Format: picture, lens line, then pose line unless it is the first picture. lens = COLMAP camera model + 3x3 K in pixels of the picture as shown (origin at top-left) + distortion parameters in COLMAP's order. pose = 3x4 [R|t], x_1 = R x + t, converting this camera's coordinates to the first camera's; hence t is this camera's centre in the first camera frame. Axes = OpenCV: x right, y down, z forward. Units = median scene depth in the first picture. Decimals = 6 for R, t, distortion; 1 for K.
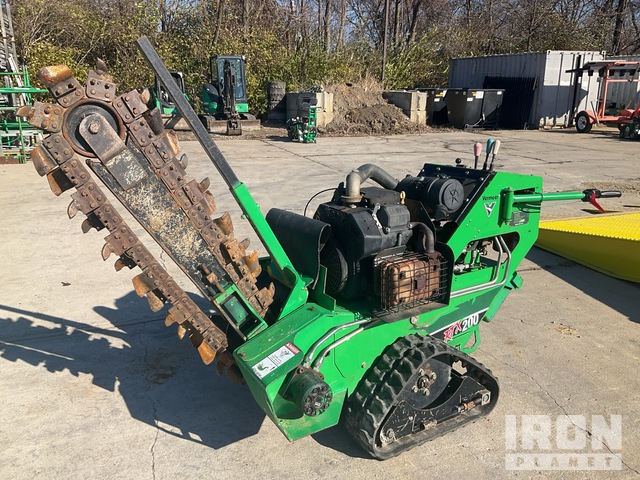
lens RADIAL K [[506.6, 0, 320.0], [0, 506.6, 240.0], [0, 0, 1]] dist [-0.119056, -0.002032]
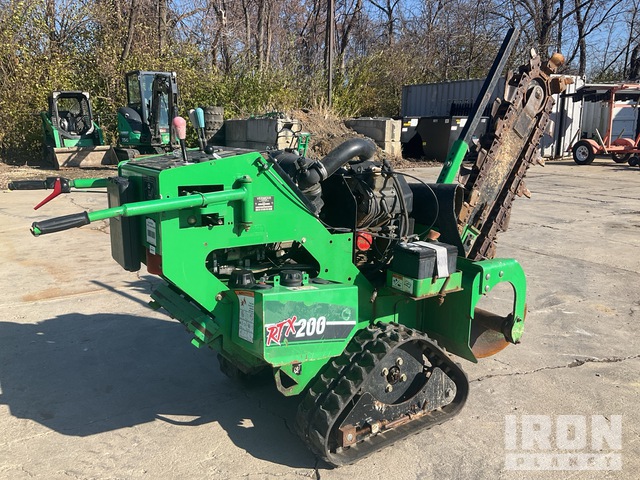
lens RADIAL K [[506.6, 0, 320.0], [0, 506.6, 240.0], [0, 0, 1]] dist [-0.119056, -0.002032]
pose [[0.967700, -0.045342, 0.247993, -0.137275], [0.063199, 0.995913, -0.064522, -0.047043], [-0.244054, 0.078111, 0.966611, 0.225246]]
